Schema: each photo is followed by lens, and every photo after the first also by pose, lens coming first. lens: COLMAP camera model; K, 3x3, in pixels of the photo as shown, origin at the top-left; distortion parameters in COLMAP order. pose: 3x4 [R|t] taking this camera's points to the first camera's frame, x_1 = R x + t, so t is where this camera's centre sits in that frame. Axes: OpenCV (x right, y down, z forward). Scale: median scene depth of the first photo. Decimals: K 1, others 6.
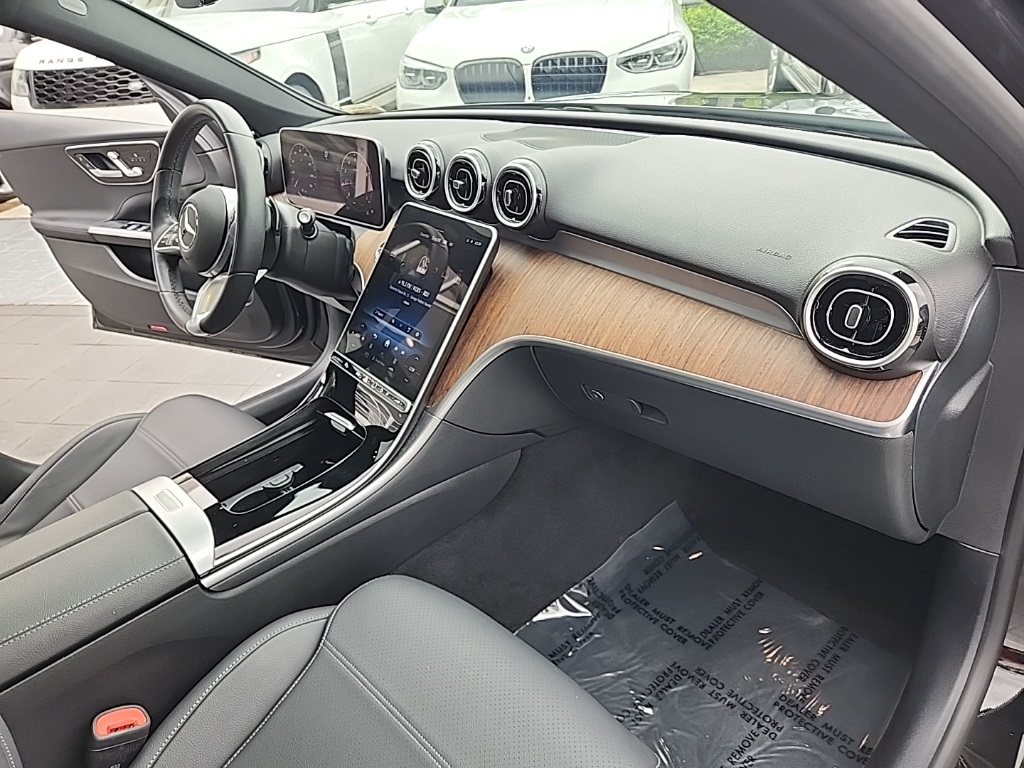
lens RADIAL K [[684.4, 0, 509.9], [0, 684.4, 383.6], [0, 0, 1]] dist [0.063021, -0.050824]
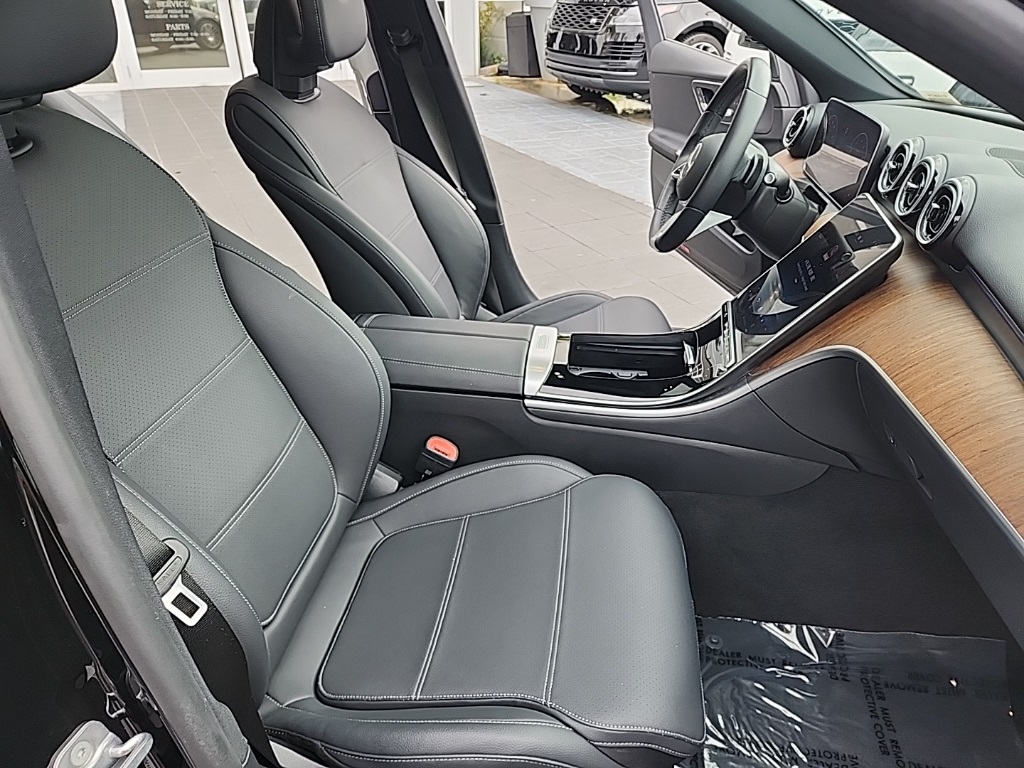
lens RADIAL K [[684.4, 0, 517.0], [0, 684.4, 385.8], [0, 0, 1]] dist [0.063021, -0.050824]
pose [[0.626541, 0.470899, -0.621048, 0.304432], [-0.435511, 0.872357, 0.222087, -0.028317], [0.646356, 0.131327, 0.751649, -0.030692]]
